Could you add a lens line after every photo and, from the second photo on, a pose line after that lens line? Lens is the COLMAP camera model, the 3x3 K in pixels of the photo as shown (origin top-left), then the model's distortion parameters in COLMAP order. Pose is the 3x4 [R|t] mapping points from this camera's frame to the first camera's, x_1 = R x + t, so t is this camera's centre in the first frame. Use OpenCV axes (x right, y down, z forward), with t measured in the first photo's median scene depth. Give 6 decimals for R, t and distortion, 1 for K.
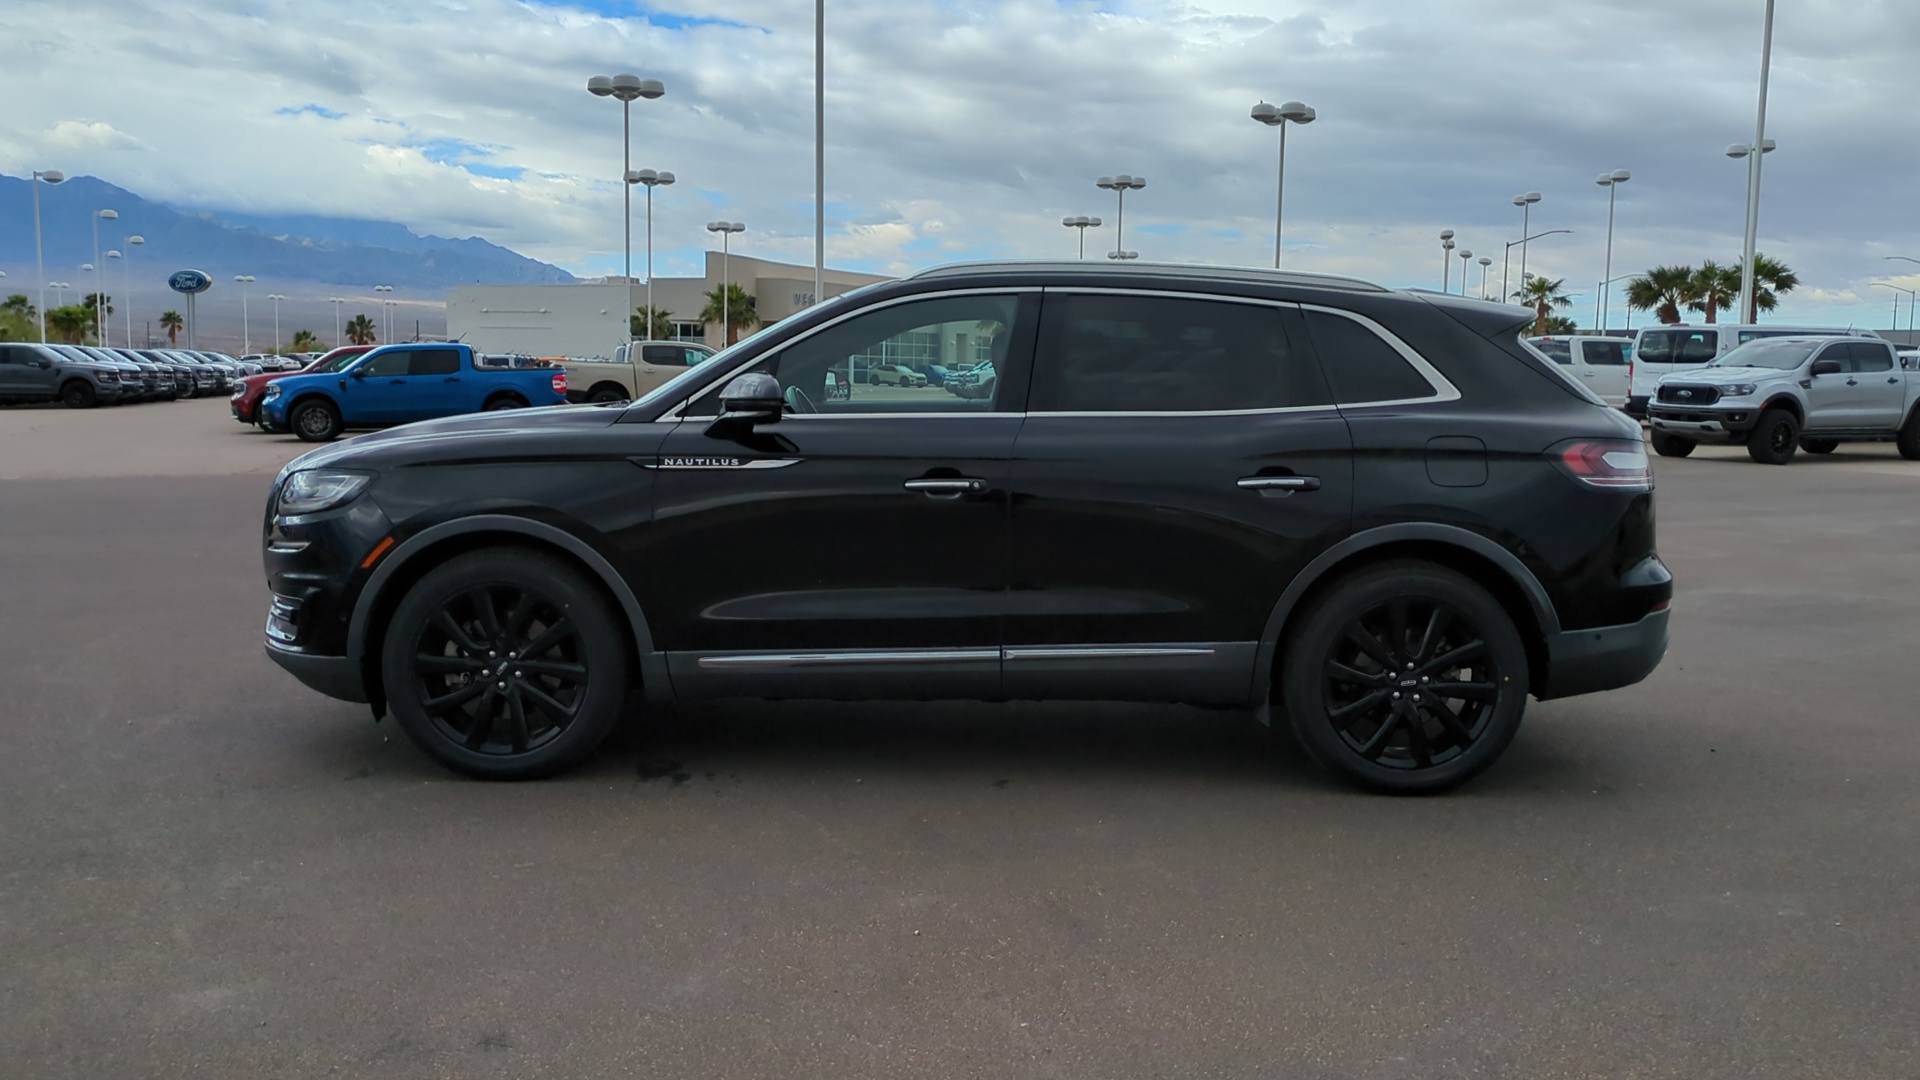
lens RADIAL K [[1653.8, 0, 943.9], [0, 1653.8, 550.5], [0, 0, 1]] dist [0.071506, -0.094638]
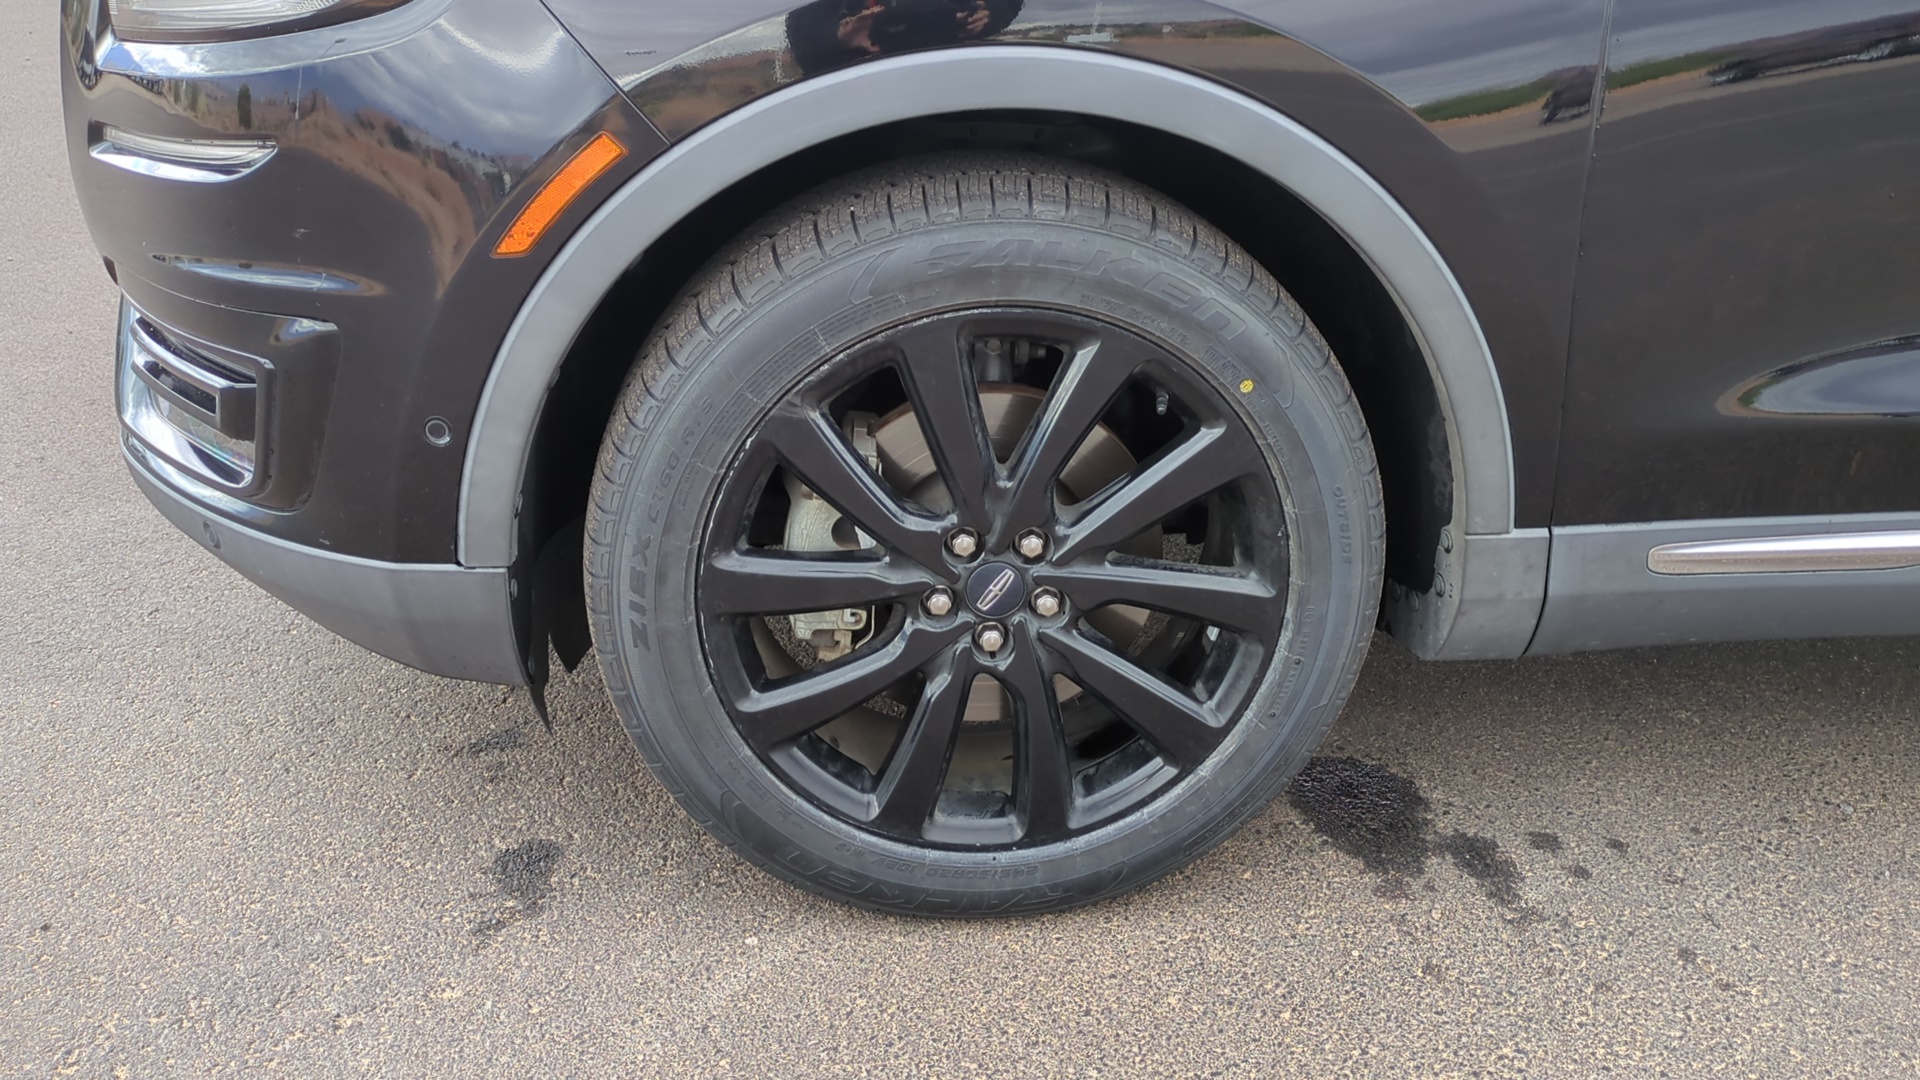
lens RADIAL K [[1653.8, 0, 966.4], [0, 1653.8, 596.1], [0, 0, 1]] dist [0.071506, -0.094638]
pose [[0.993832, -0.032673, 0.105974, -0.301913], [-0.001263, 0.952217, 0.305418, -0.019110], [-0.110889, -0.303668, 0.946303, 0.716315]]
